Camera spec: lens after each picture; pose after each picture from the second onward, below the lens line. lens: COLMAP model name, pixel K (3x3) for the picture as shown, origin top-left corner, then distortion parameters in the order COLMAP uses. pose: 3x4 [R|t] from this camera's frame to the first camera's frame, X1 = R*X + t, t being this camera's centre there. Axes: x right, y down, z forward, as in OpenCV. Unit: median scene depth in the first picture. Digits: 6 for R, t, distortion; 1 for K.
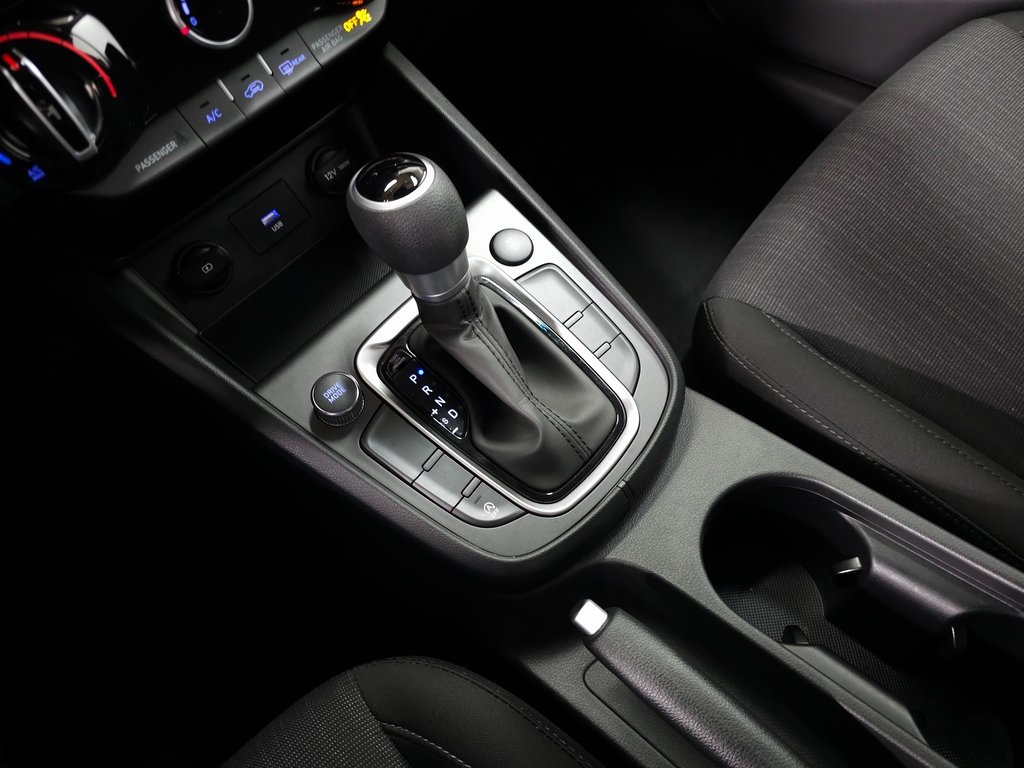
lens RADIAL K [[697.6, 0, 503.4], [0, 697.6, 370.0], [0, 0, 1]] dist [0.042021, -0.048309]
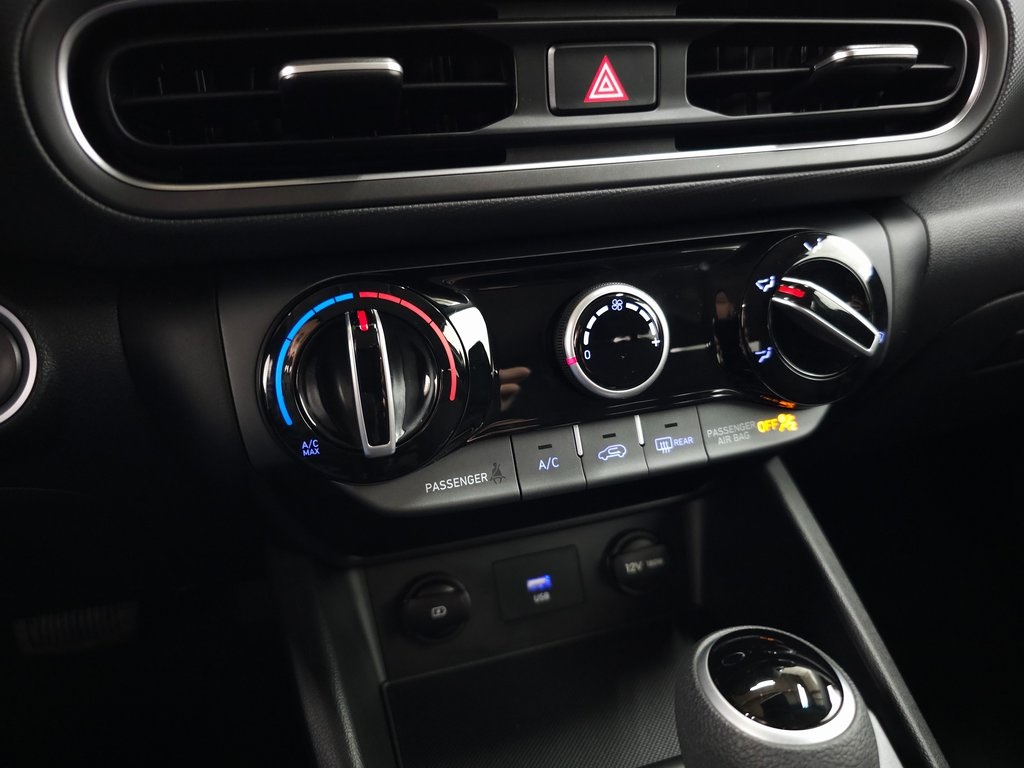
lens RADIAL K [[697.6, 0, 502.5], [0, 697.6, 378.6], [0, 0, 1]] dist [0.042021, -0.048309]
pose [[0.850975, 0.335215, -0.404317, -0.175615], [-0.483909, 0.799653, -0.355510, -0.139951], [0.204141, 0.498183, 0.842698, 0.308810]]
